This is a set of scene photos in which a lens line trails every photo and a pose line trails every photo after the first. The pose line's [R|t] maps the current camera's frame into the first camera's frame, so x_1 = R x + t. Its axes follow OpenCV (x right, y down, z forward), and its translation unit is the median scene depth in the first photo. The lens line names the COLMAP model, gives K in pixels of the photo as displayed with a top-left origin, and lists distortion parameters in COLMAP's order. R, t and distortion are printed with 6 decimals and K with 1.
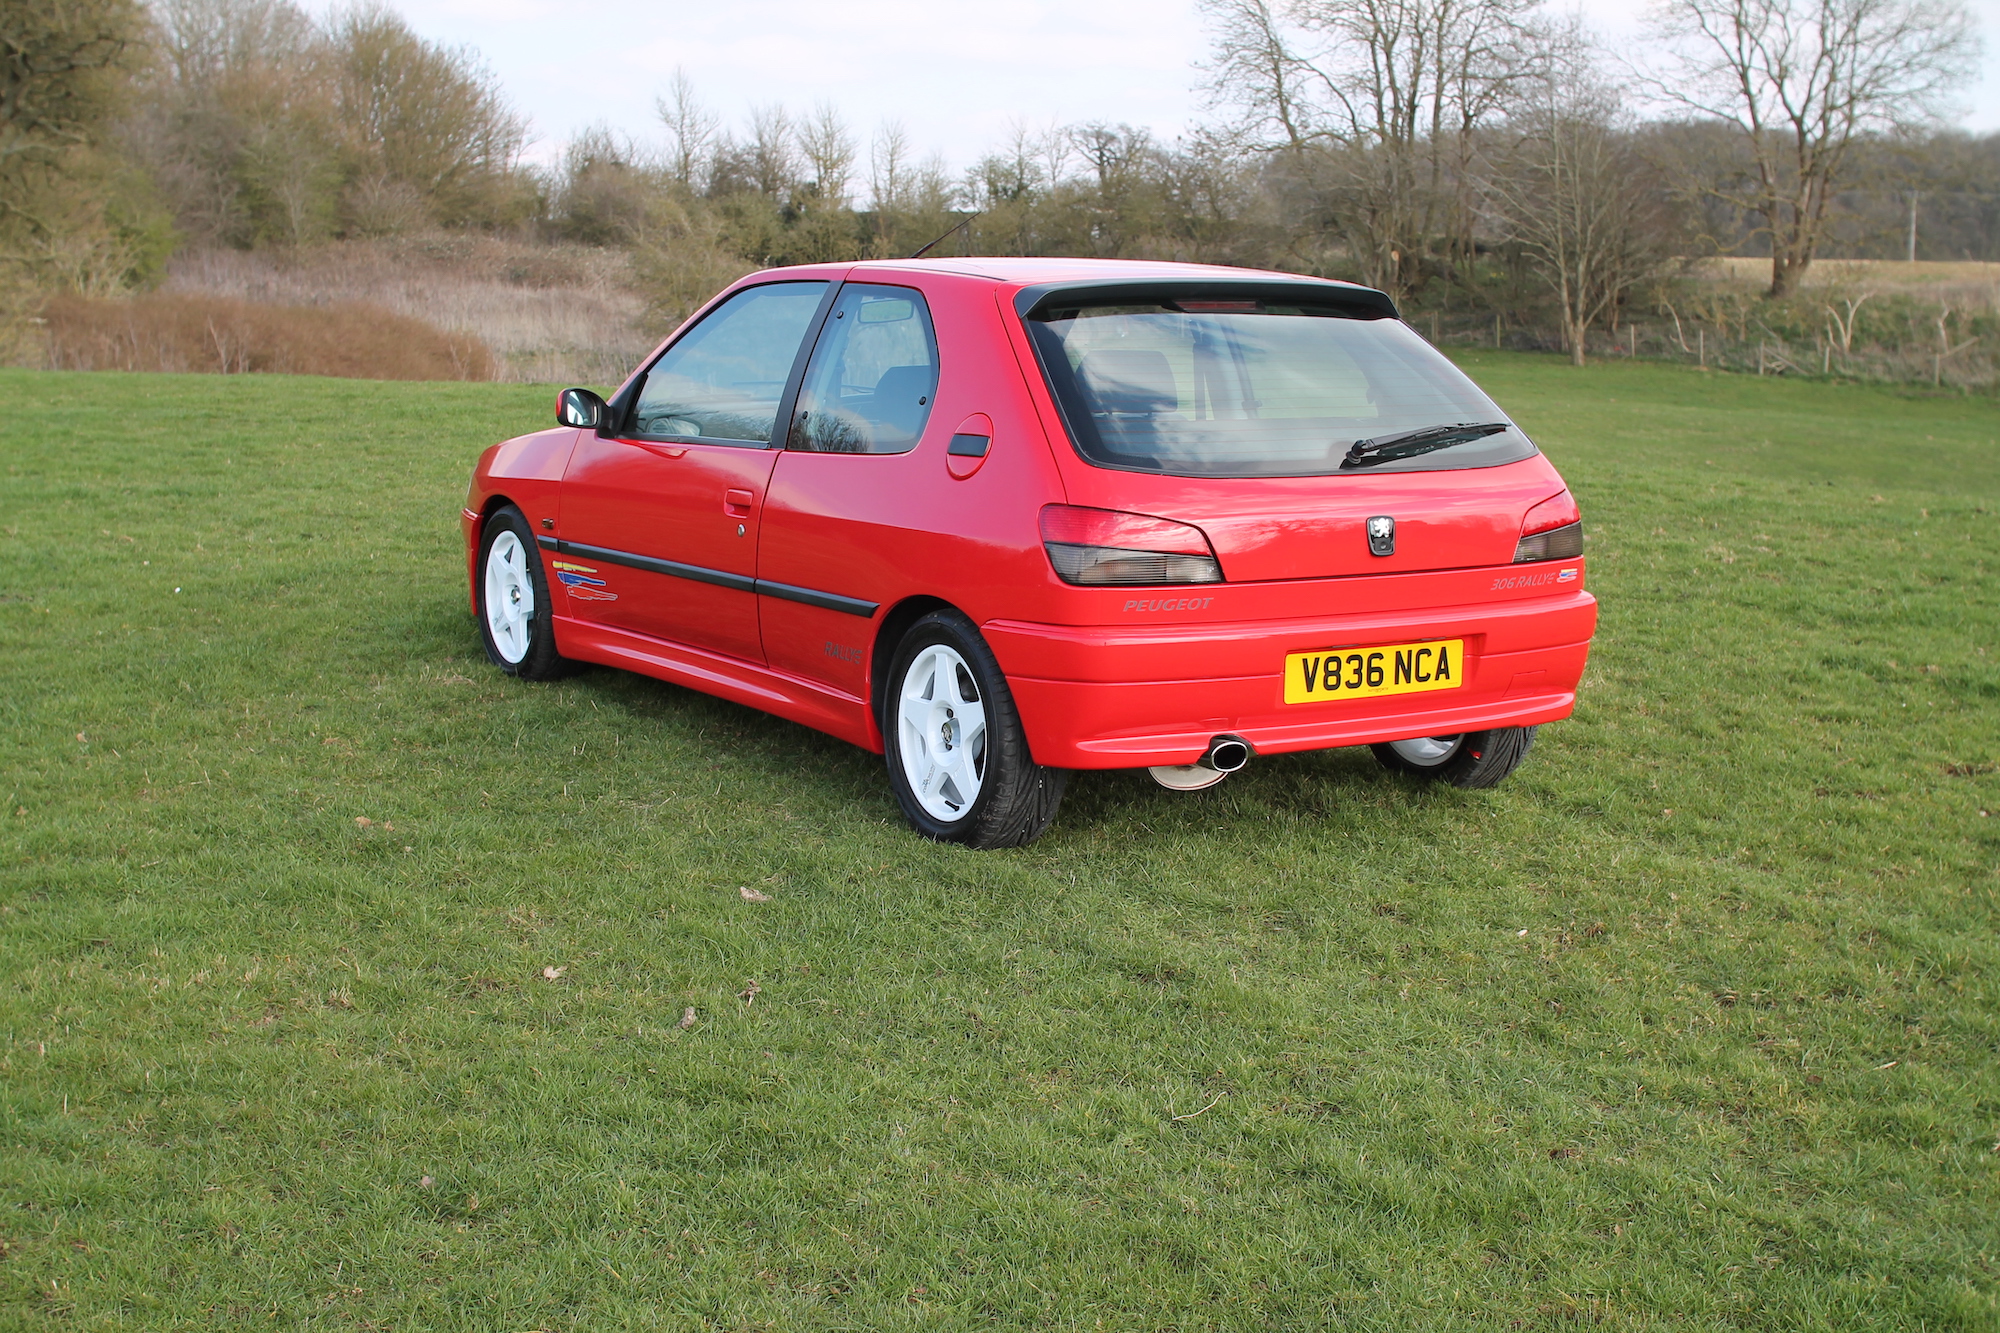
lens RADIAL K [[2811.5, 0, 1036.3], [0, 2811.5, 655.8], [0, 0, 1]] dist [-0.124253, 0.000000]
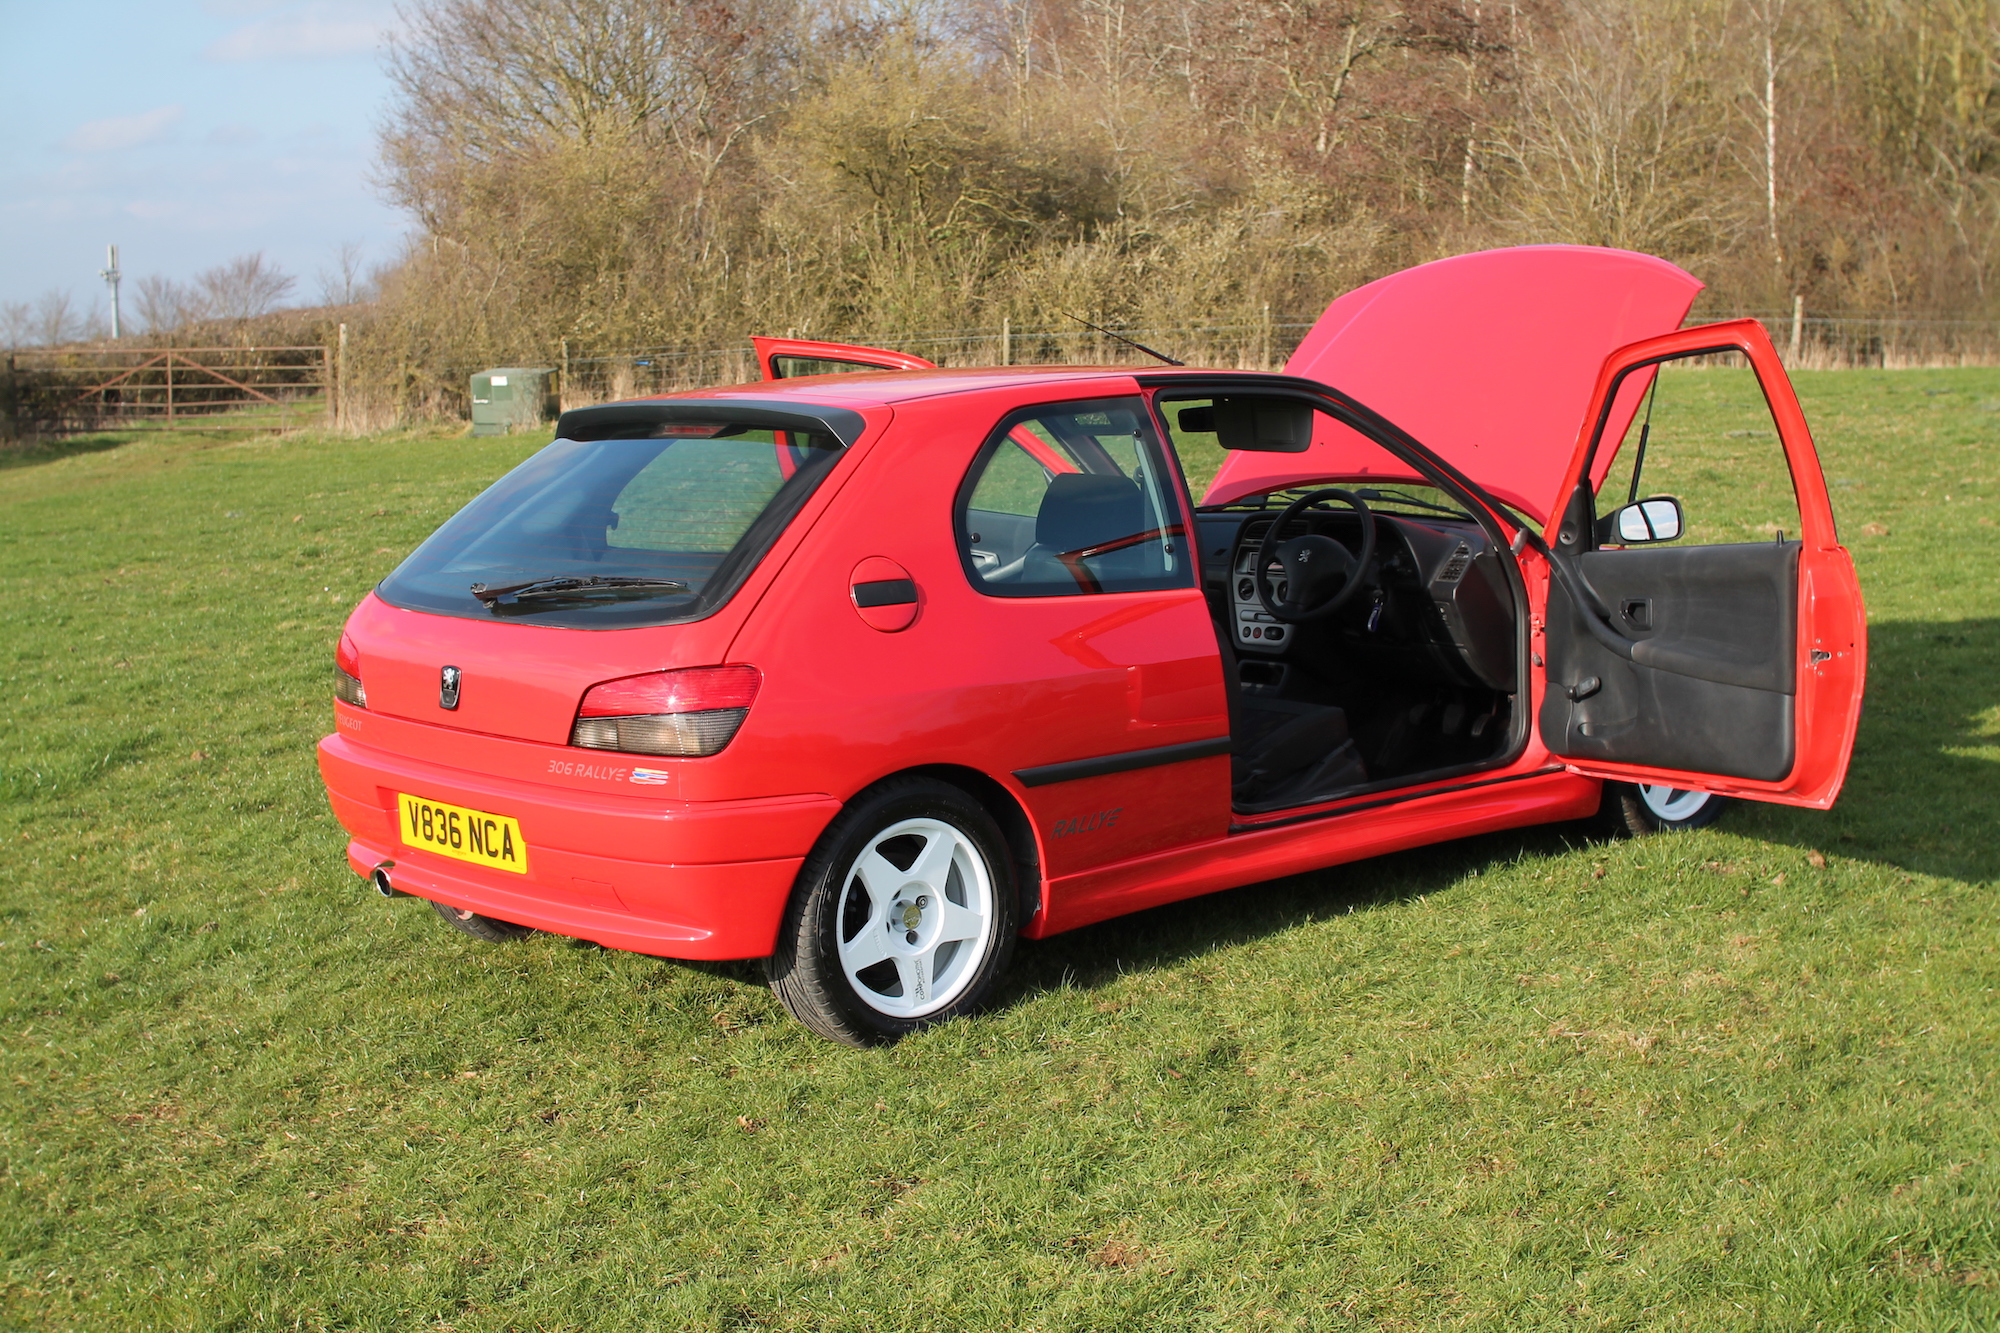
lens RADIAL K [[2811.5, 0, 1004.6], [0, 2811.5, 662.0], [0, 0, 1]] dist [-0.124253, 0.000000]
pose [[0.137870, 0.108296, -0.984512, 0.088004], [-0.109811, 0.989548, 0.093472, -0.013112], [0.984344, 0.095223, 0.148321, 0.086813]]
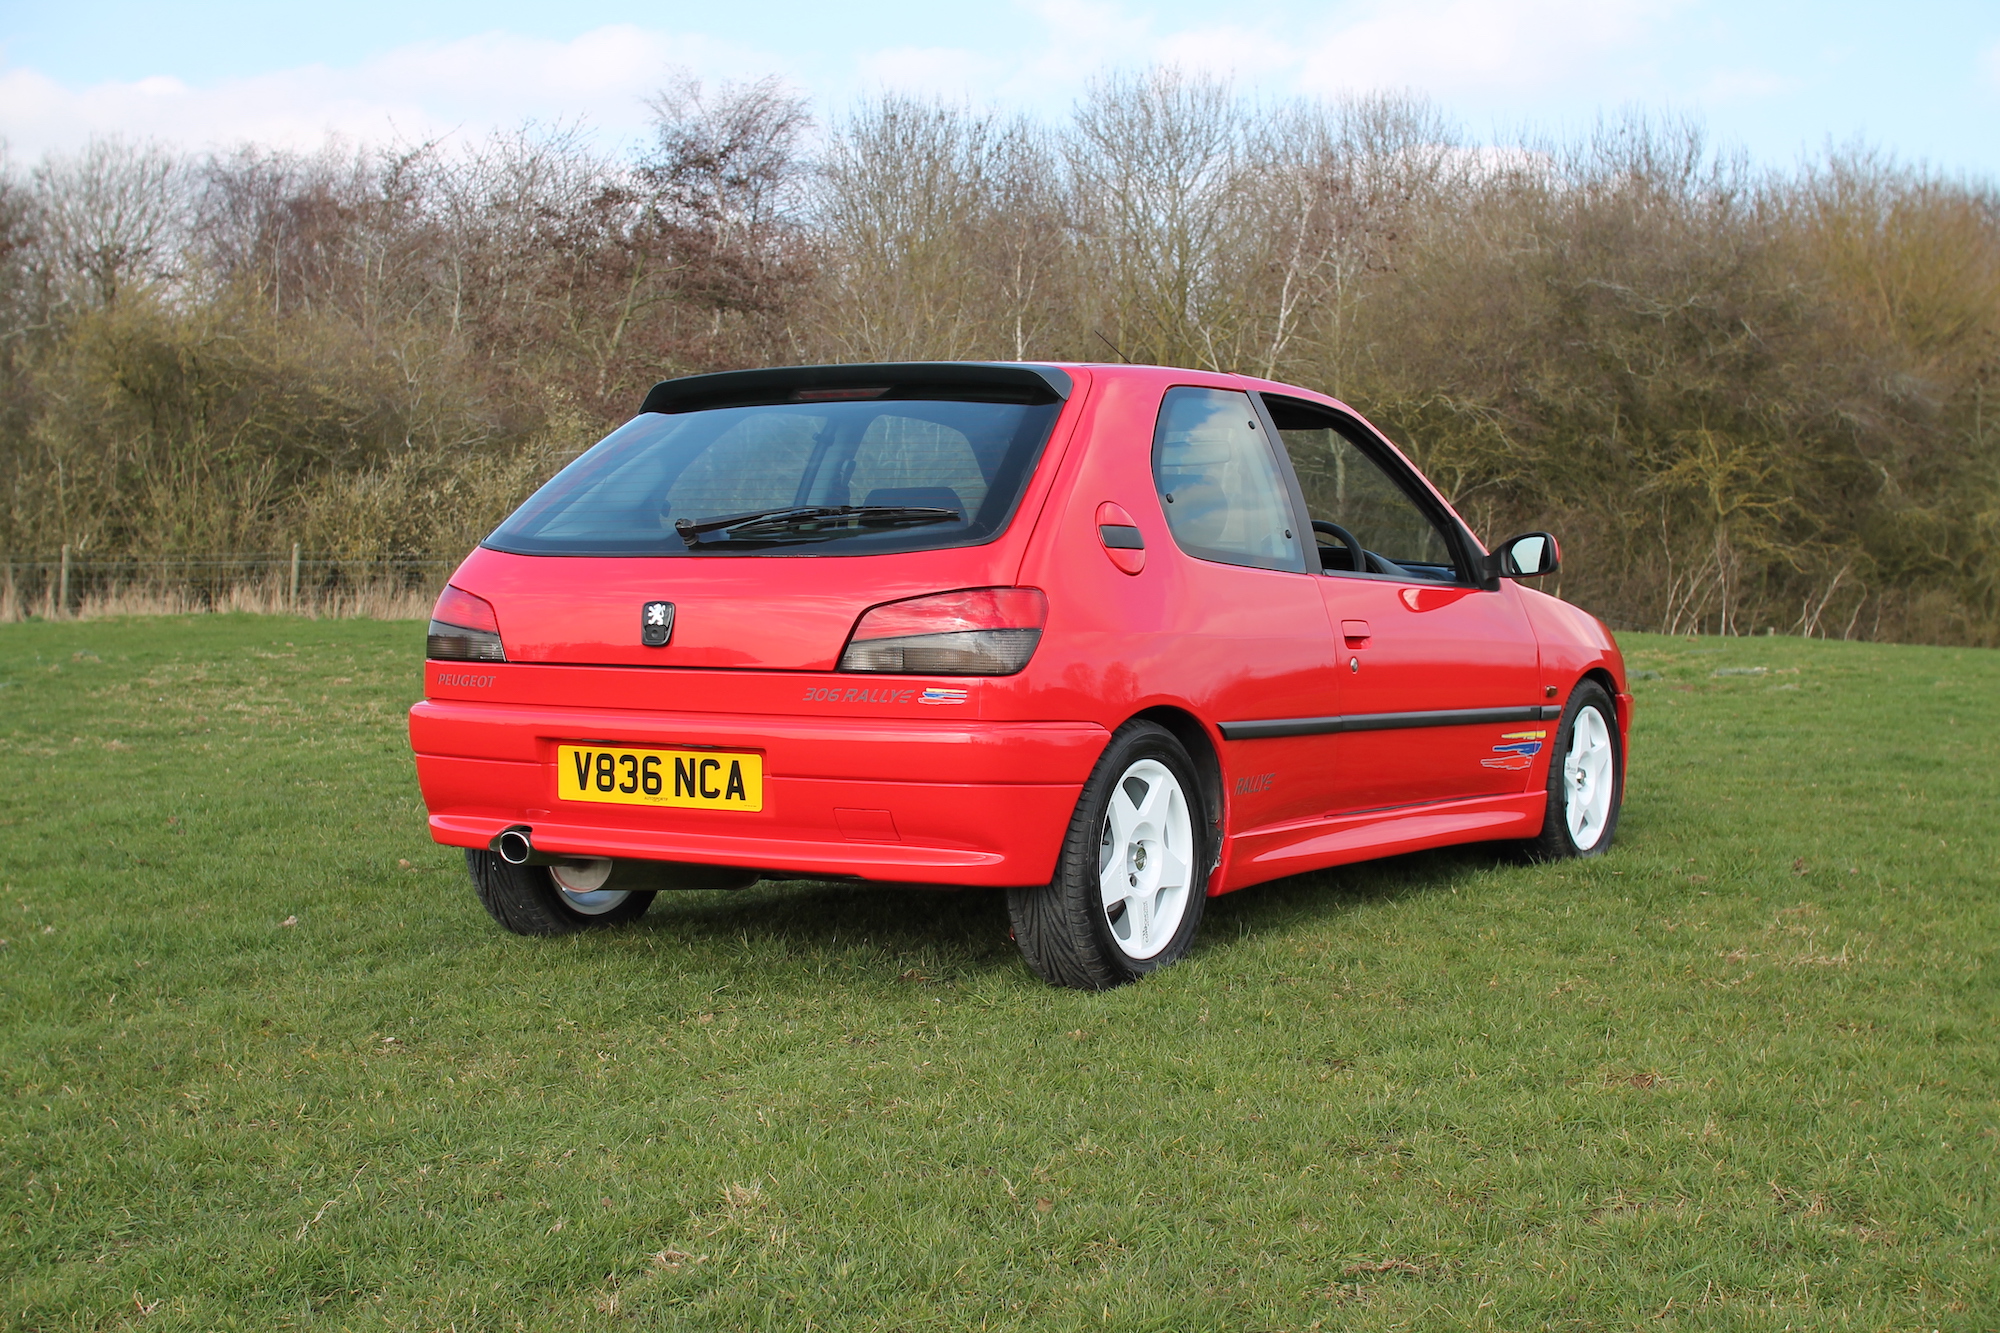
lens RADIAL K [[2811.5, 0, 1007.3], [0, 2811.5, 669.5], [0, 0, 1]] dist [-0.124253, 0.000000]
pose [[0.433385, 0.018055, -0.901028, 0.080890], [-0.135735, 0.989702, -0.045455, -0.000260], [0.890929, 0.142000, 0.431372, 0.059769]]
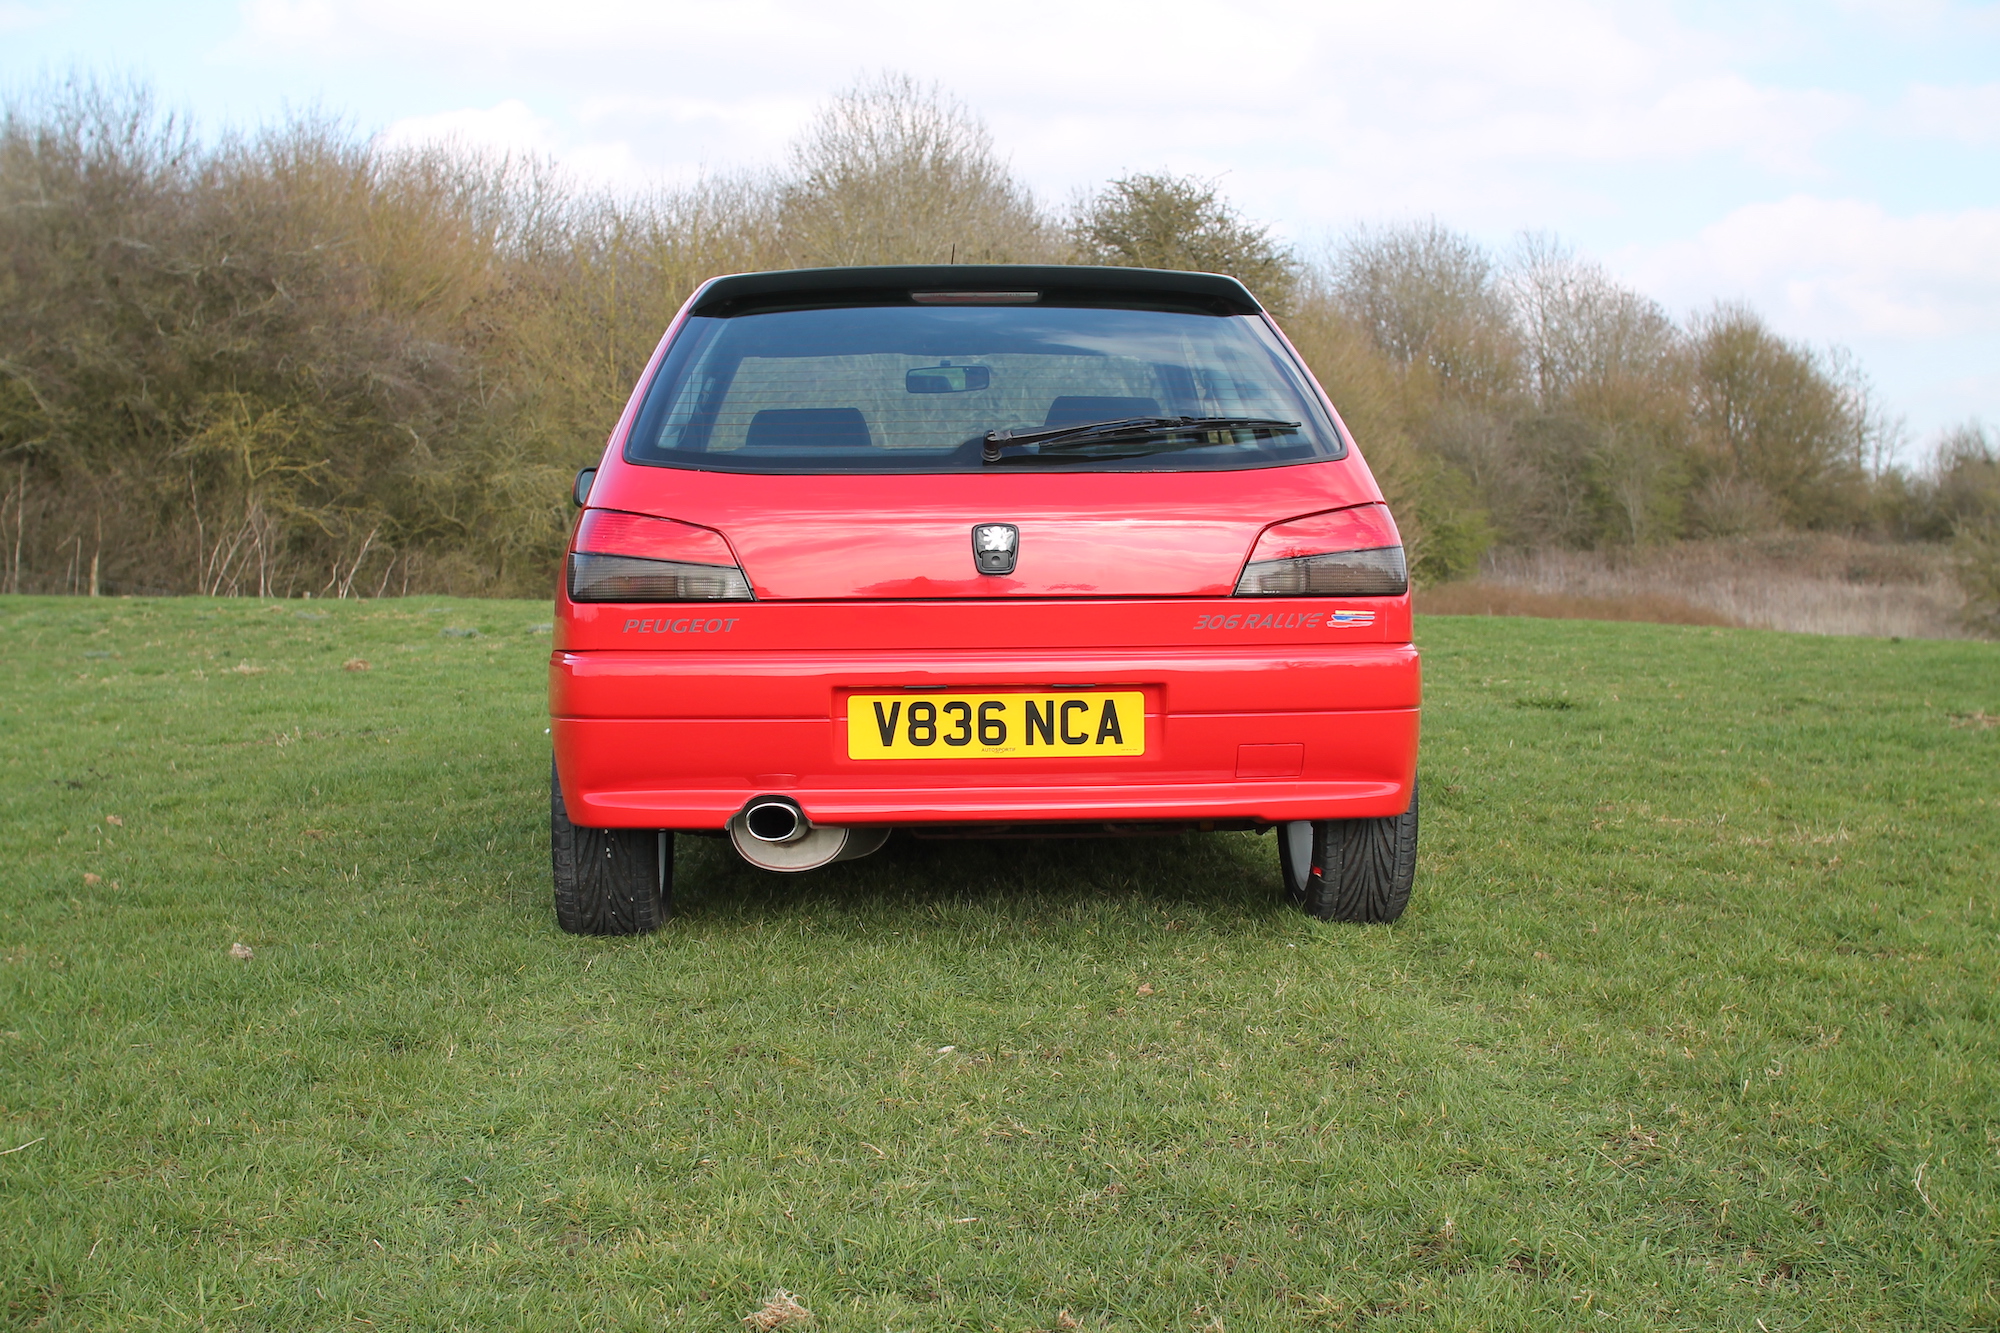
lens RADIAL K [[2811.5, 0, 1021.1], [0, 2811.5, 669.5], [0, 0, 1]] dist [-0.124253, 0.000000]
pose [[0.873862, -0.001496, -0.486171, 0.042219], [-0.050986, 0.994199, -0.094705, 0.005286], [0.483493, 0.107547, 0.868717, 0.027636]]
